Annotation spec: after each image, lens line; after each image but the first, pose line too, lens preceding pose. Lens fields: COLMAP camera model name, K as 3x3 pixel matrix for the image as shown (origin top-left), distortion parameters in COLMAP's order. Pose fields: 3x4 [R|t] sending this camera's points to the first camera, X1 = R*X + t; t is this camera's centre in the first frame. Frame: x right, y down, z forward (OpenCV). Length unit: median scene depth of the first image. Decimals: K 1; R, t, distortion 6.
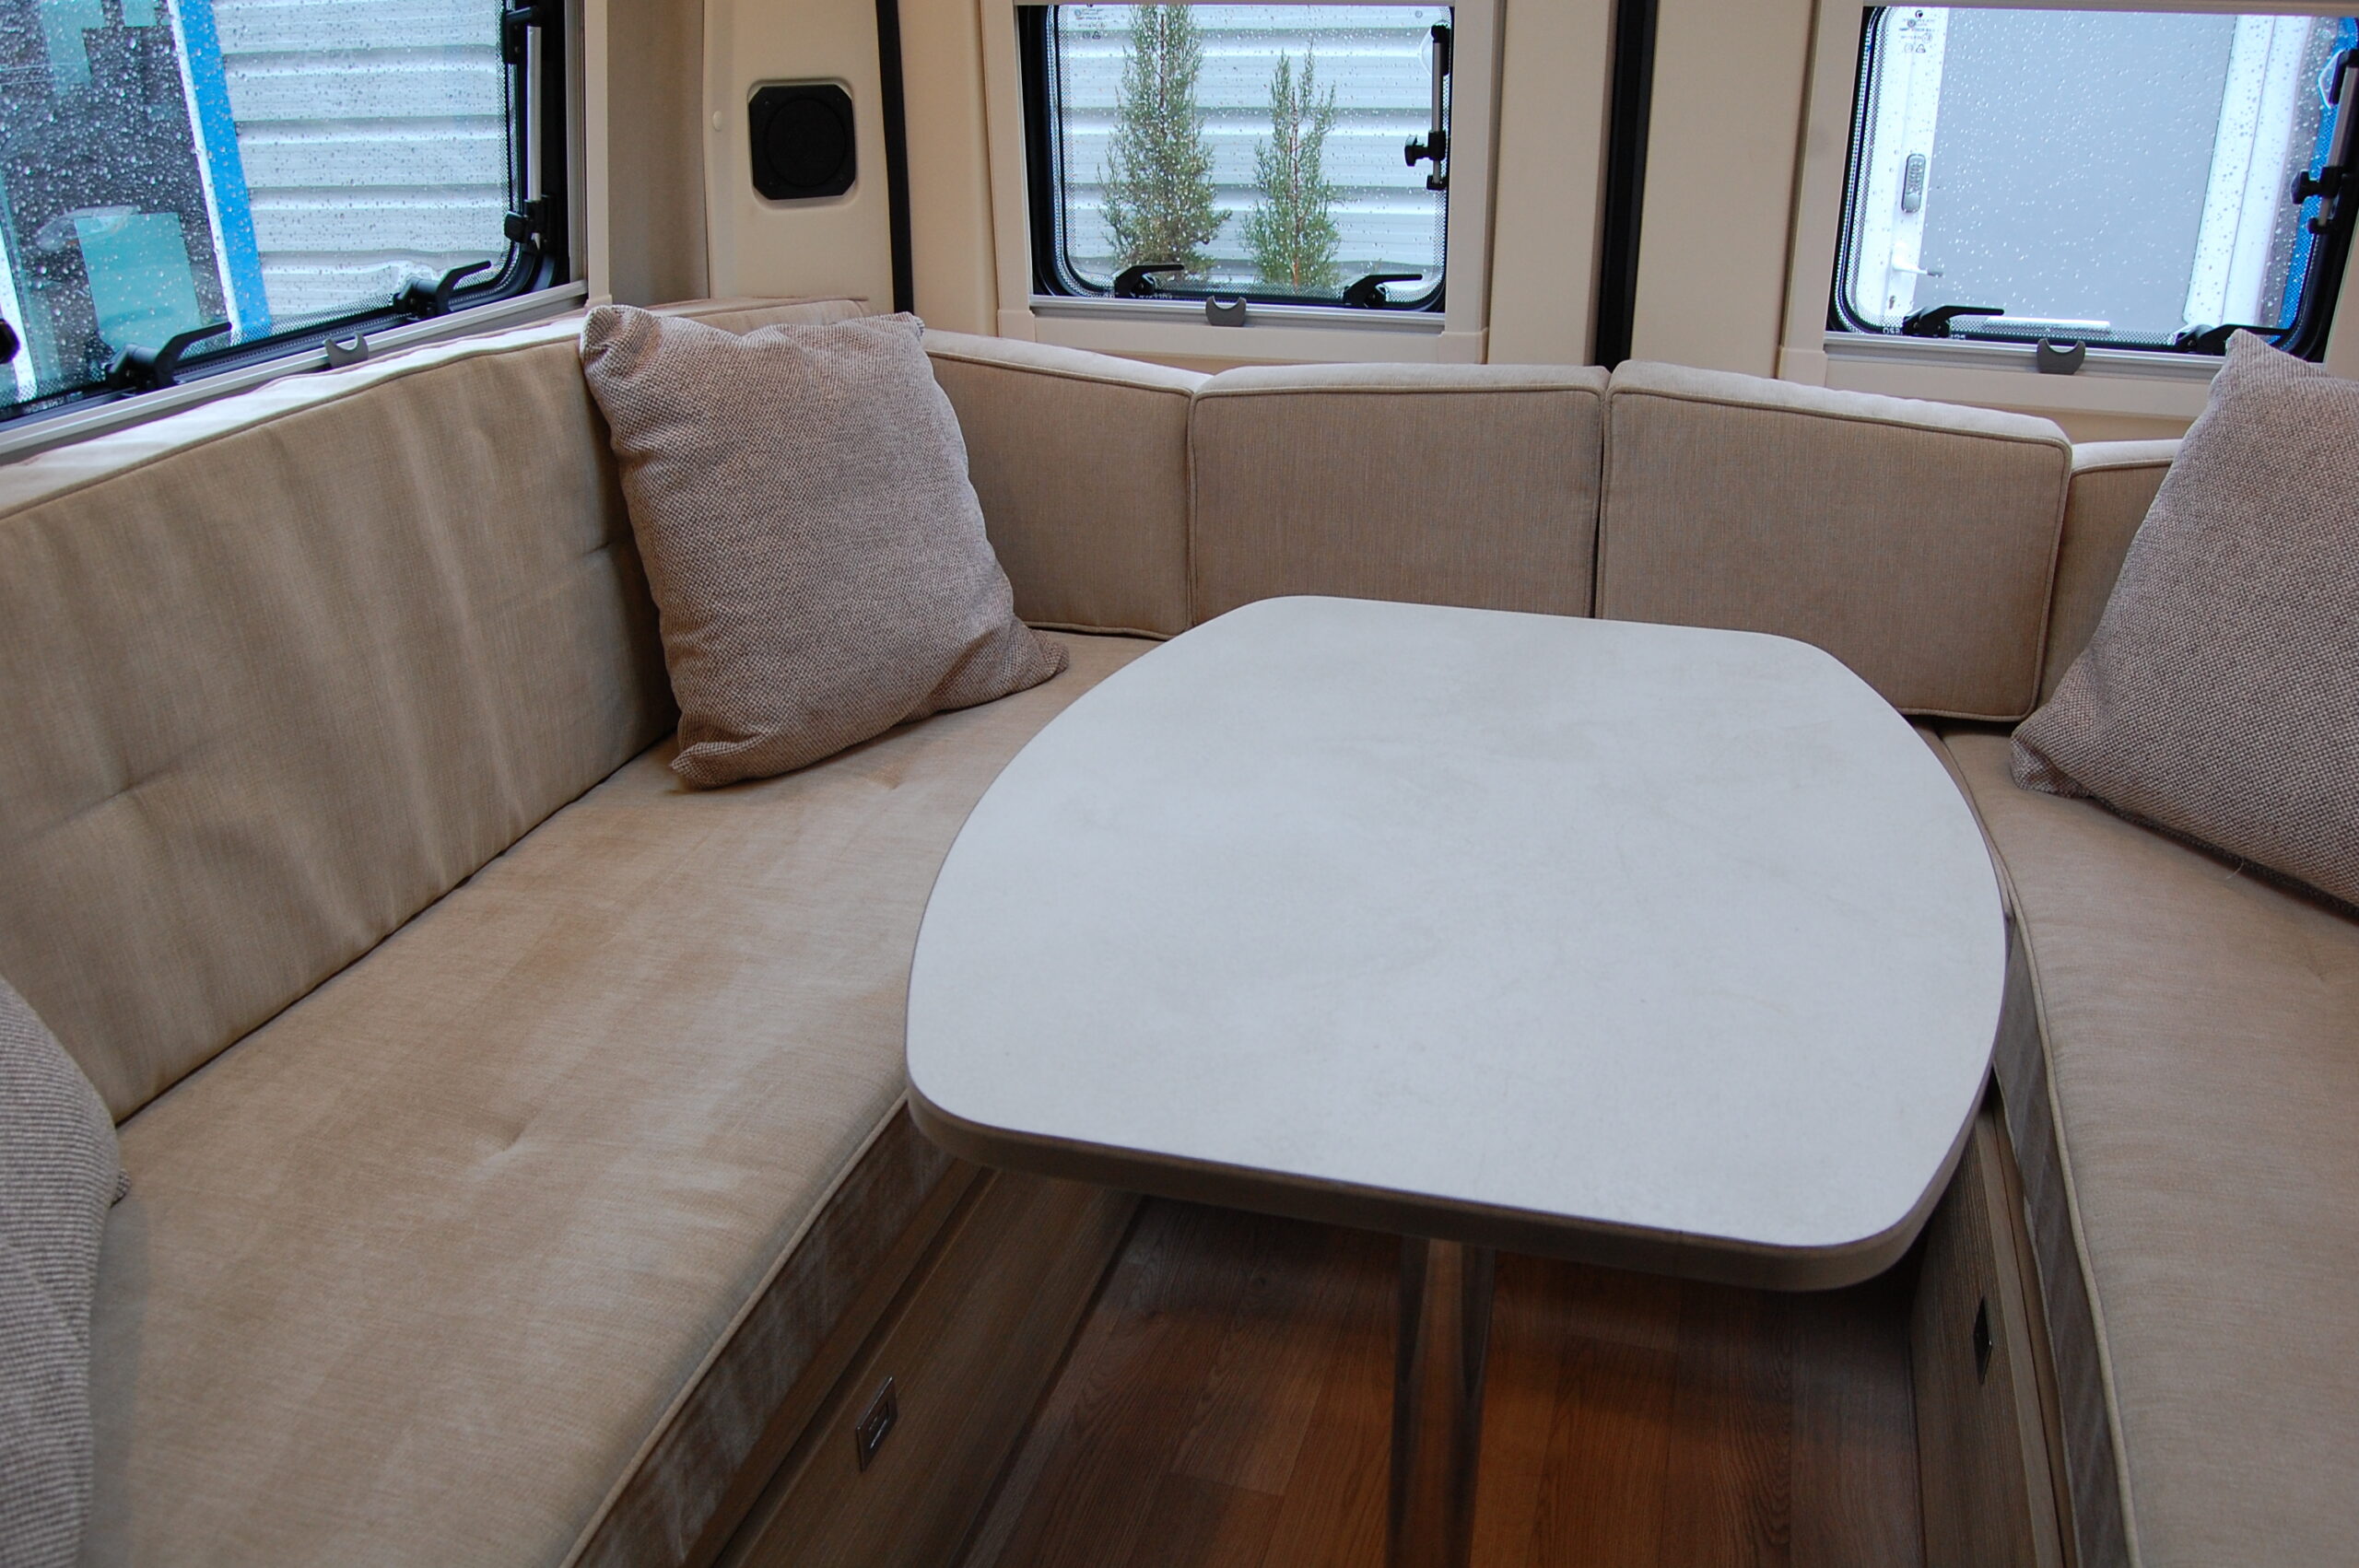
lens RADIAL K [[1840.3, 0, 1181.1], [0, 1840.3, 786.4], [0, 0, 1]] dist [-0.094357, 0.032986]
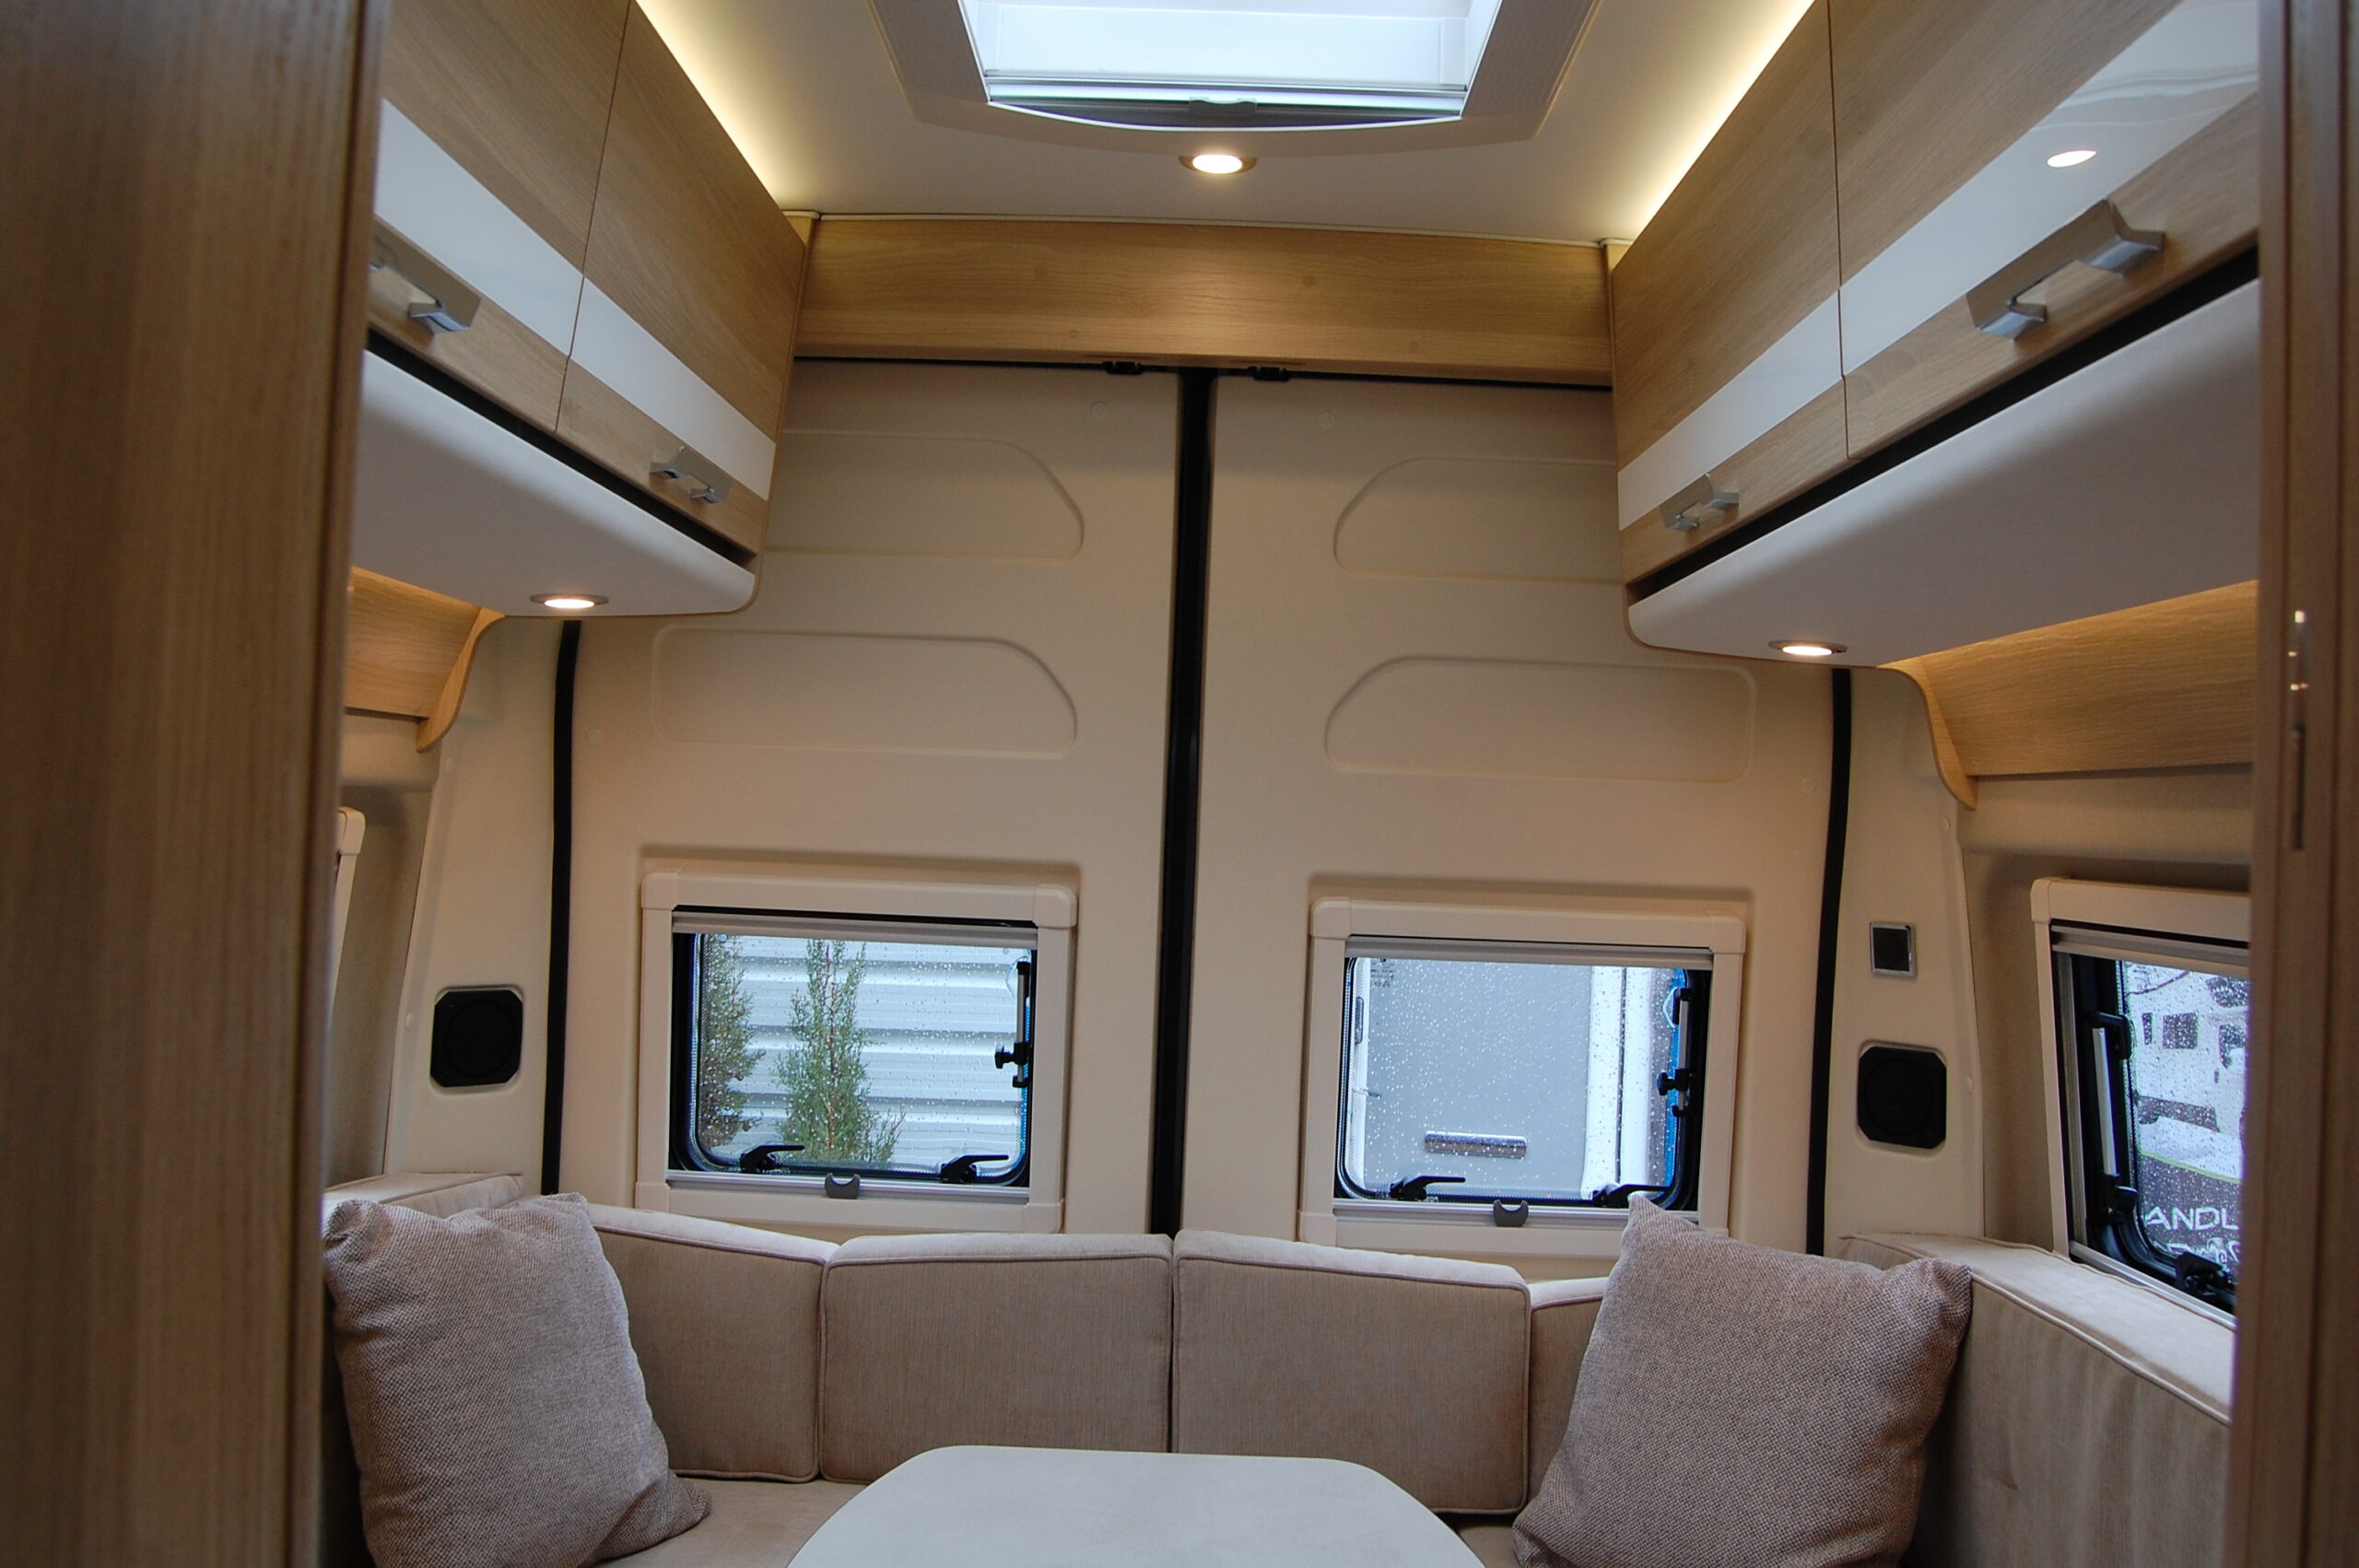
lens RADIAL K [[1840.3, 0, 1182.2], [0, 1840.3, 787.8], [0, 0, 1]] dist [-0.094357, 0.032986]
pose [[0.961438, 0.047007, 0.270975, -0.111018], [0.070195, 0.910710, -0.407039, -0.000331], [-0.265913, 0.410364, 0.872291, -0.215035]]
